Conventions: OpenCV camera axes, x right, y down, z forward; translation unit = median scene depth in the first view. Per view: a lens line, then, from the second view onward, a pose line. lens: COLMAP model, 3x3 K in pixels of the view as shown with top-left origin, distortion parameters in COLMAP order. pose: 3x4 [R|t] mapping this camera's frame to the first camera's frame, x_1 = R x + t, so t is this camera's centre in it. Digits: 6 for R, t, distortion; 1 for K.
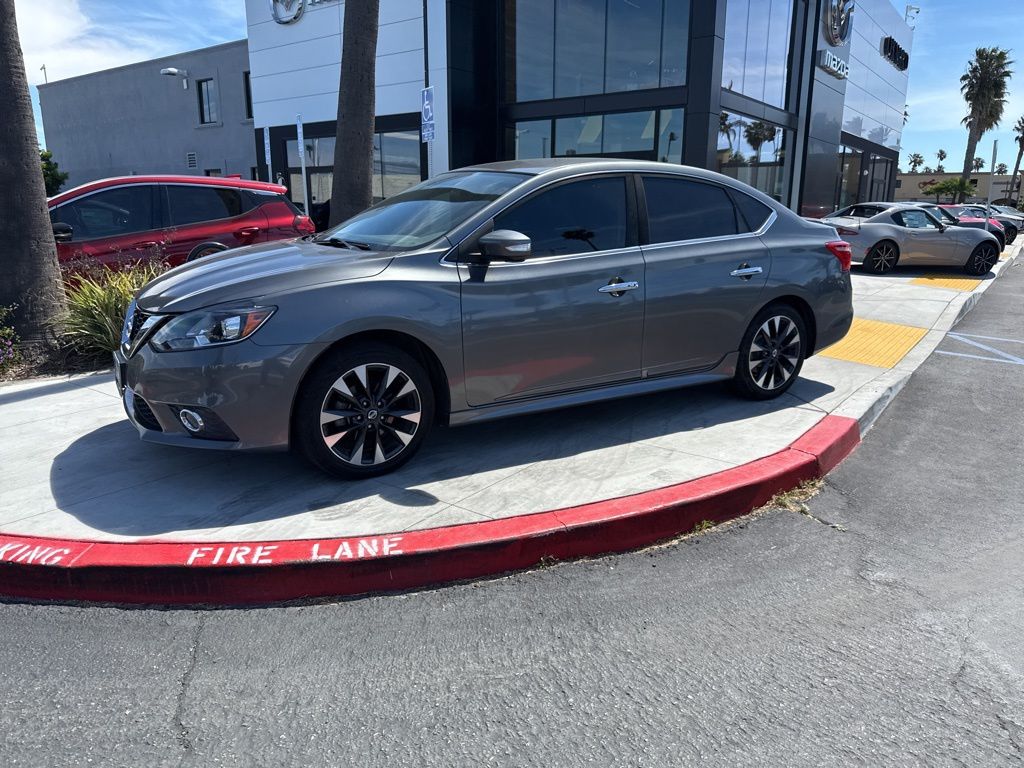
lens RADIAL K [[724.7, 0, 501.6], [0, 724.7, 384.7], [0, 0, 1]] dist [0.021744, -0.031848]
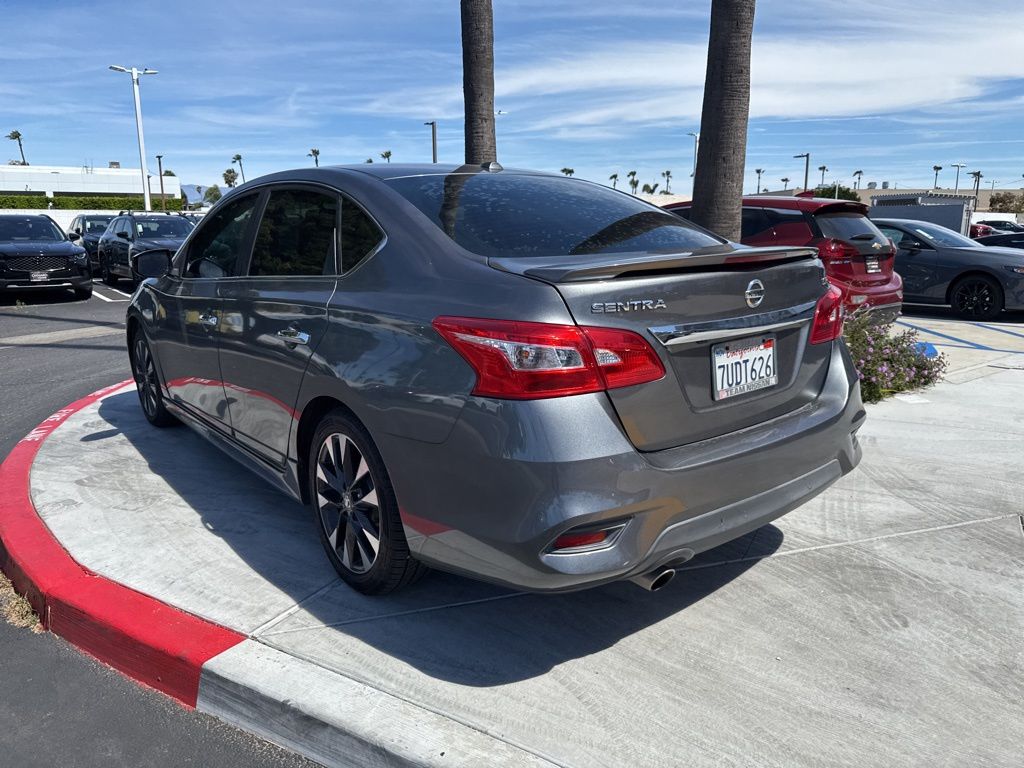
lens RADIAL K [[724.7, 0, 502.2], [0, 724.7, 373.9], [0, 0, 1]] dist [0.021744, -0.031848]
pose [[0.120681, 0.191405, -0.974064, 1.061166], [-0.231166, 0.959678, 0.159938, -0.292222], [0.965401, 0.205869, 0.160061, 1.206472]]
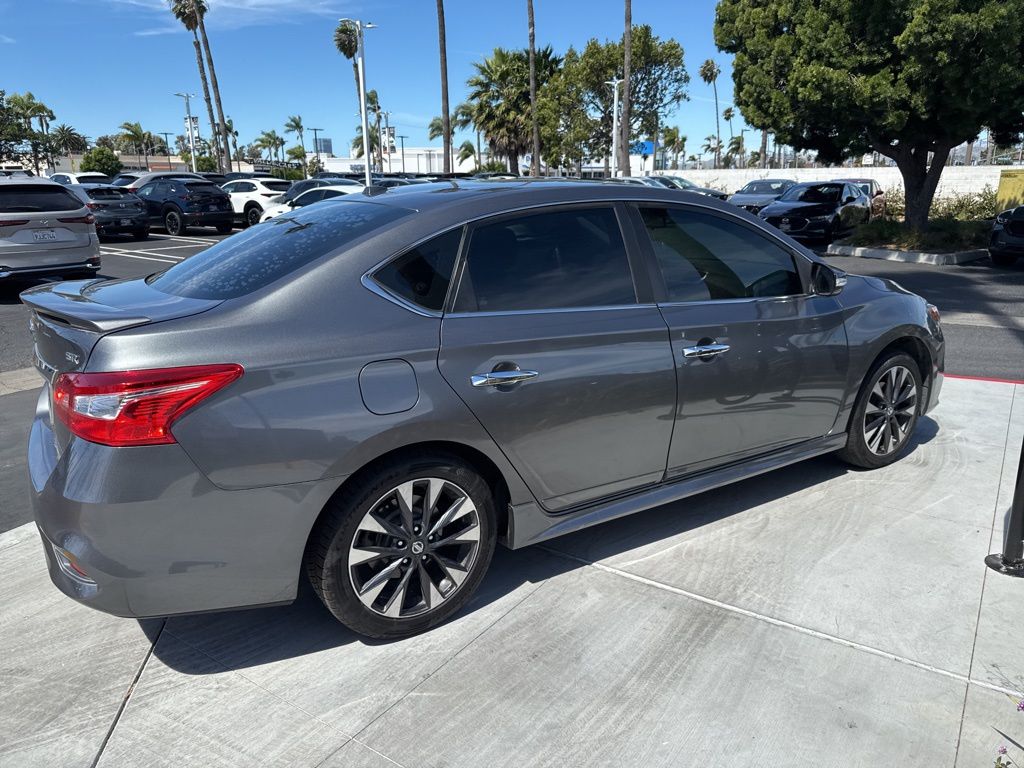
lens RADIAL K [[724.7, 0, 508.1], [0, 724.7, 389.2], [0, 0, 1]] dist [0.021744, -0.031848]
pose [[-0.999510, 0.008512, -0.030138, 0.163286], [-0.007606, 0.867561, 0.497272, -0.574066], [0.030379, 0.497258, -0.867071, 2.034597]]
